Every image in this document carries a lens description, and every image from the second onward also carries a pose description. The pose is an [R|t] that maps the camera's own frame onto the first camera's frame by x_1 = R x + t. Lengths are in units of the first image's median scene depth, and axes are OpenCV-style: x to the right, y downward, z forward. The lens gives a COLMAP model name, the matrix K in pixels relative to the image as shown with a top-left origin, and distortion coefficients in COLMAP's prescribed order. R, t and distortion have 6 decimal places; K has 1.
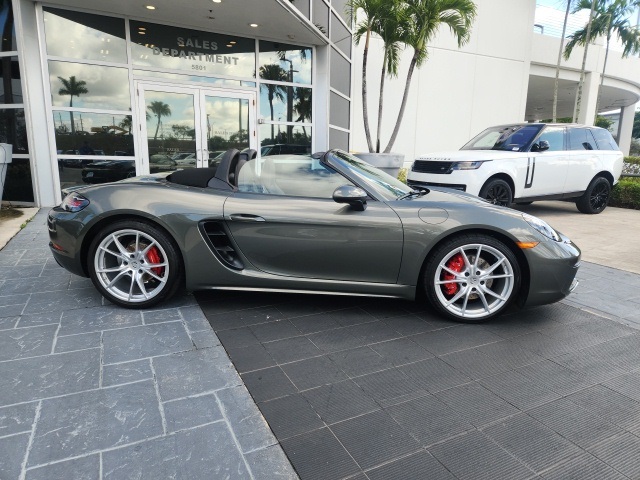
lens RADIAL K [[421.7, 0, 323.6], [0, 421.7, 249.3], [0, 0, 1]] dist [0.073119, -0.055846]
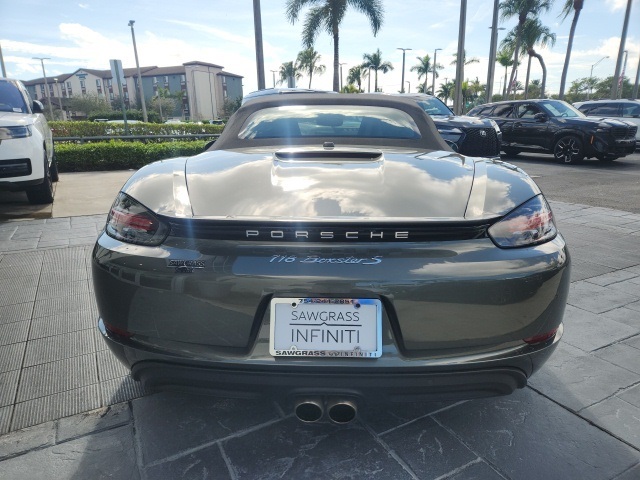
lens RADIAL K [[430.9, 0, 309.5], [0, 430.9, 238.7], [0, 0, 1]] dist [0.075906, -0.059219]
pose [[-0.020830, -0.267762, 0.963260, -1.060027], [0.225094, 0.937477, 0.265462, -0.269618], [-0.974114, 0.222354, 0.040744, 1.249719]]
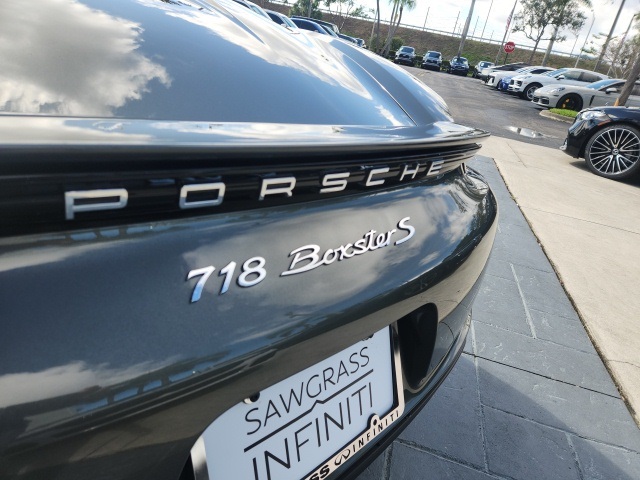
lens RADIAL K [[430.2, 0, 322.3], [0, 430.2, 250.8], [0, 0, 1]] dist [0.067705, -0.064948]
pose [[-0.731644, -0.418600, 0.538025, -0.769905], [-0.038012, 0.813080, 0.580910, -0.231096], [-0.680626, 0.404568, -0.610797, 1.344298]]
